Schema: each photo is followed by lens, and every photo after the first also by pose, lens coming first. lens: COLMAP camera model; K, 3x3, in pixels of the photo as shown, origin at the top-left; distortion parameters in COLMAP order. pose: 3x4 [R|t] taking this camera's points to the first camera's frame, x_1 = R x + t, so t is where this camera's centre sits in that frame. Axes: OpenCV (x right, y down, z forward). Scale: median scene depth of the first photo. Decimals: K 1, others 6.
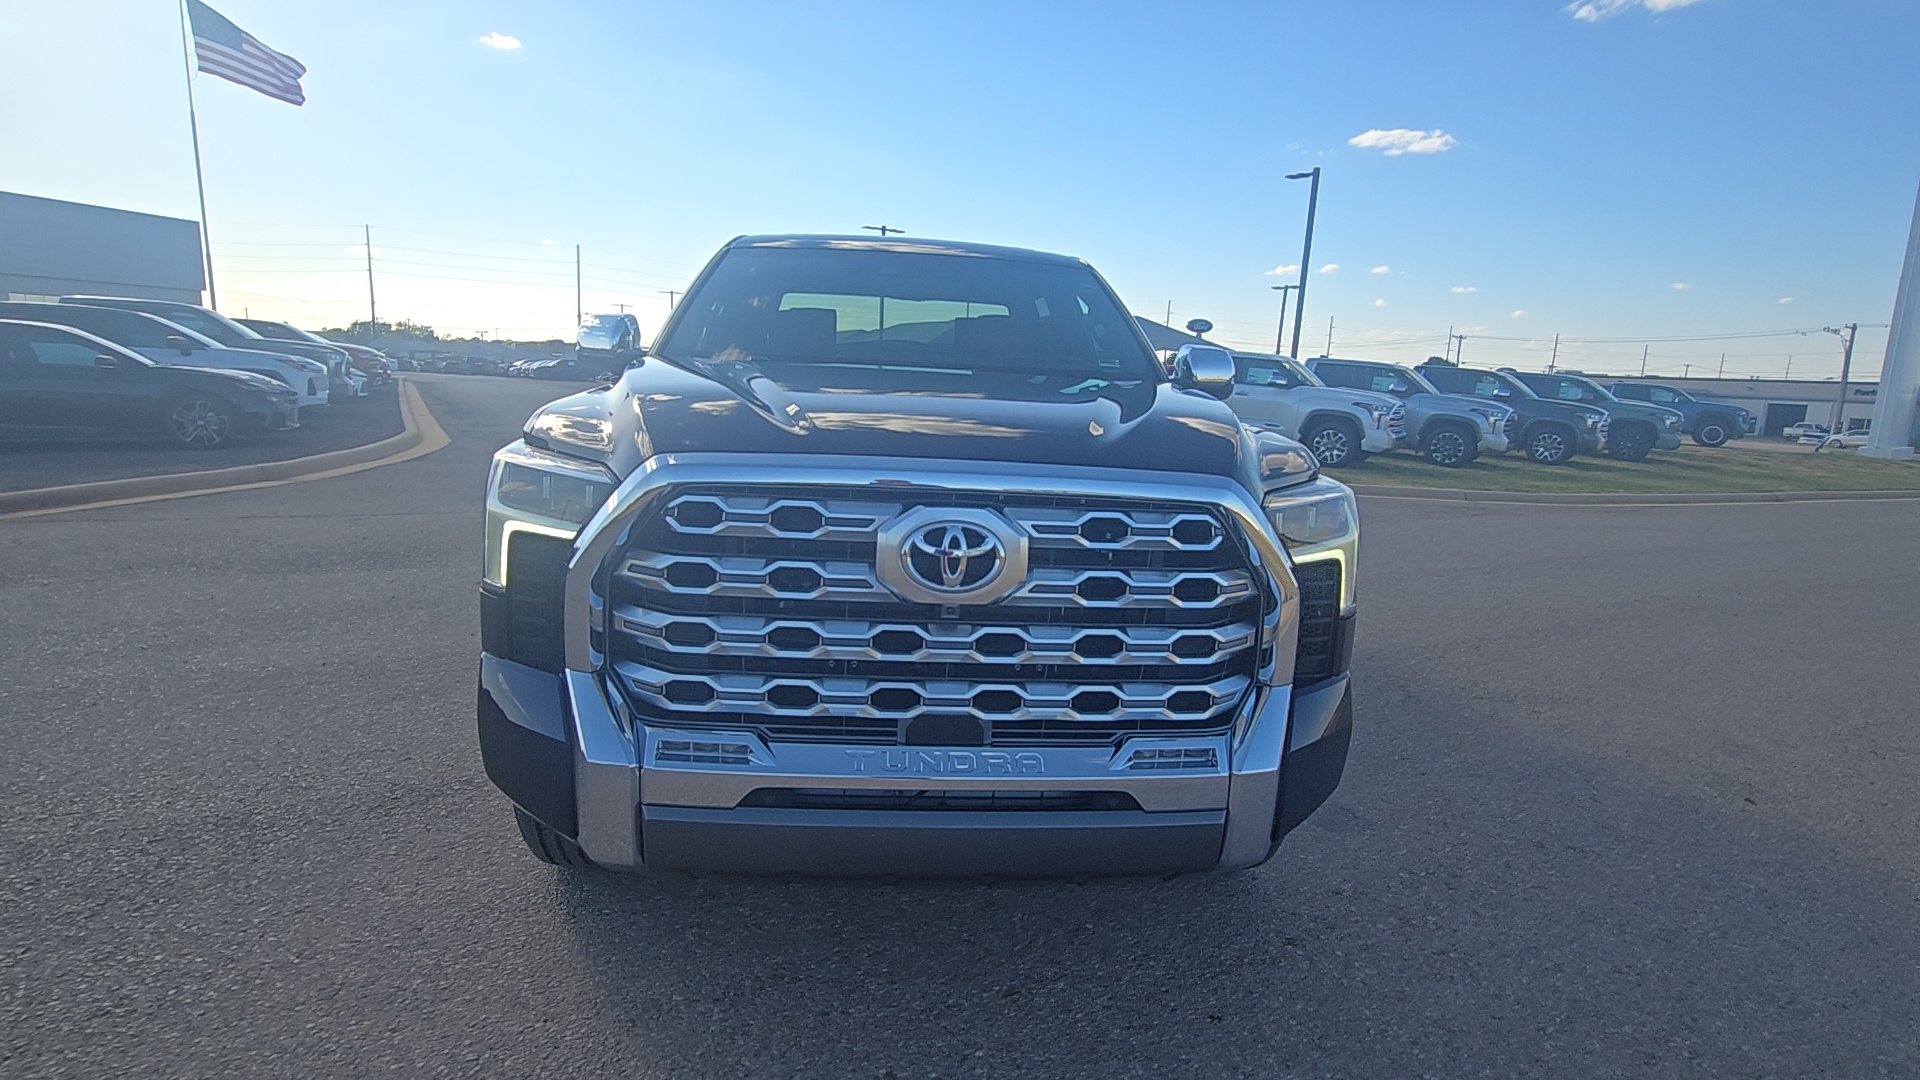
lens RADIAL K [[986.8, 0, 976.3], [0, 986.8, 533.9], [0, 0, 1]] dist [0.007141, 0.000408]
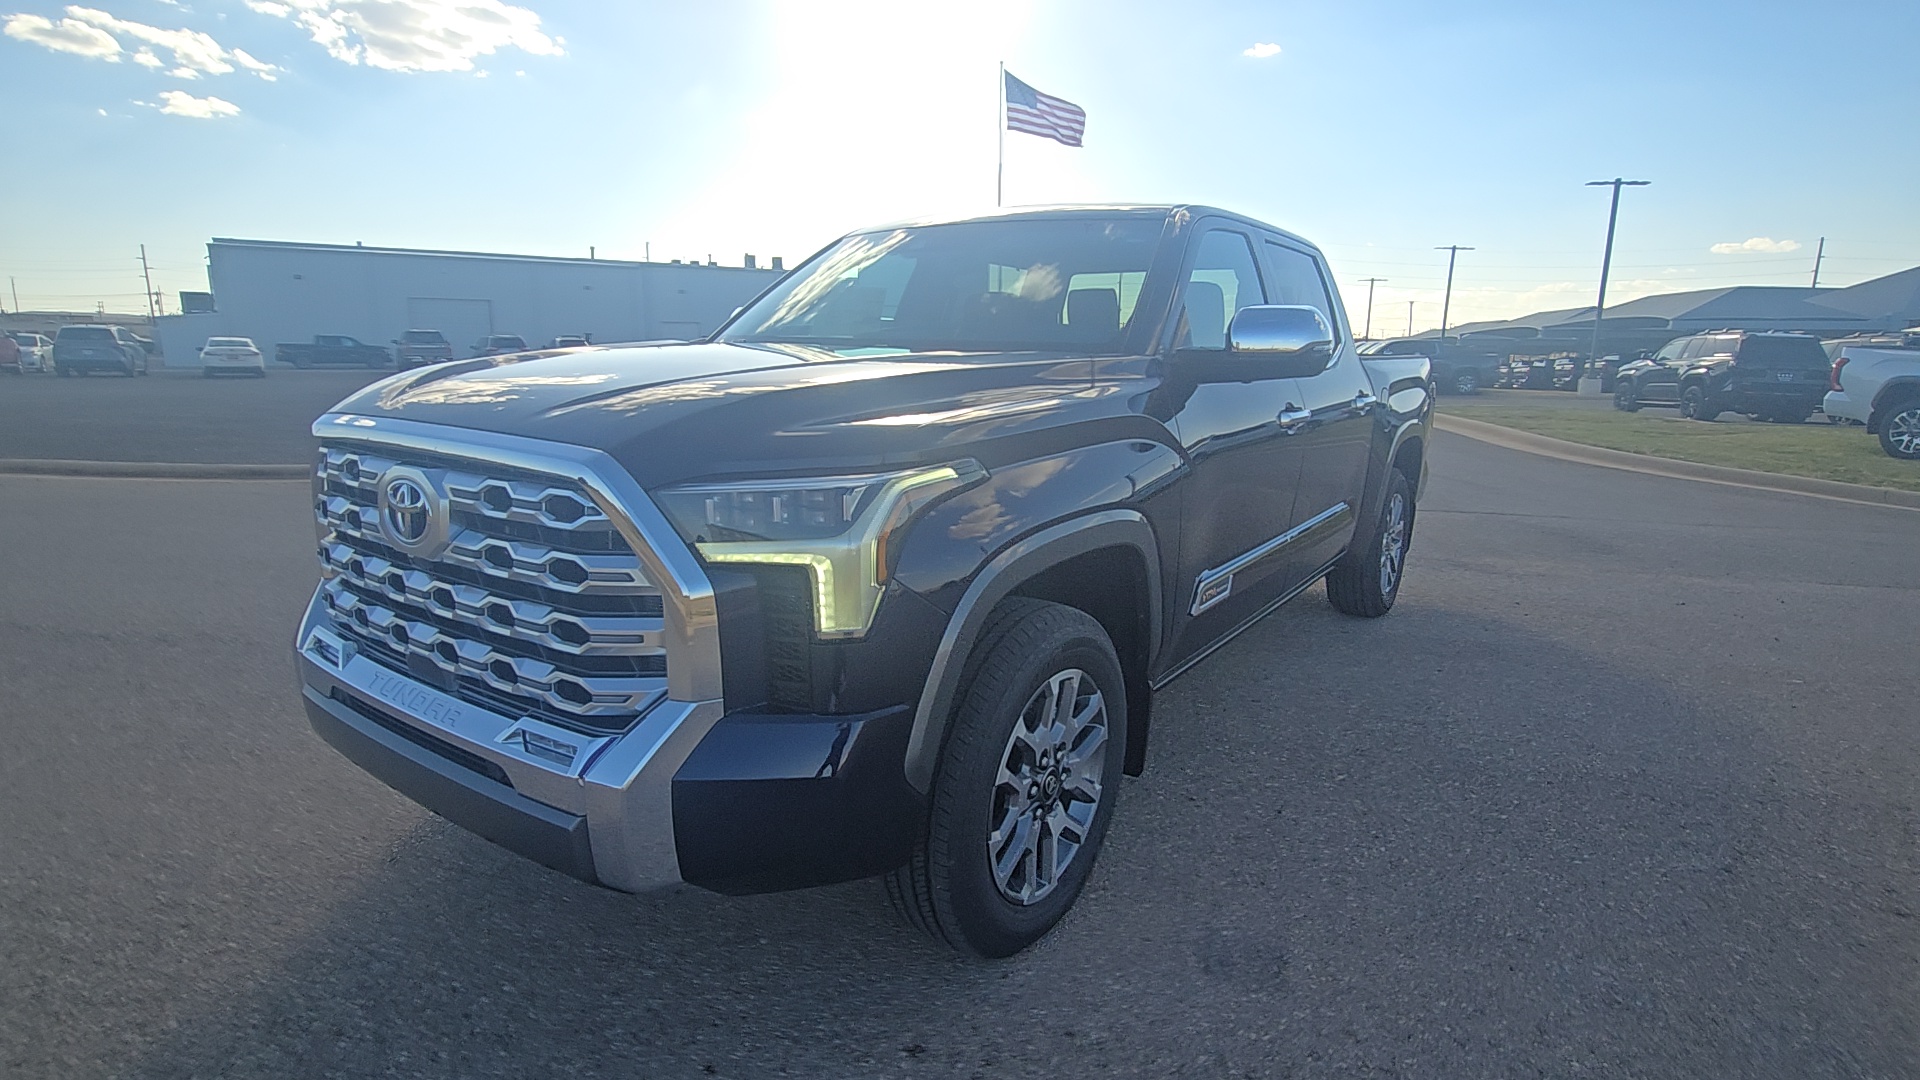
lens RADIAL K [[963.9, 0, 1015.8], [0, 963.9, 594.7], [0, 0, 1]] dist [-0.002593, 0.002301]
pose [[0.785304, 0.121730, -0.607025, 1.168117], [-0.077140, 0.992078, 0.099152, -0.044253], [0.614286, -0.031038, 0.788473, 0.550790]]
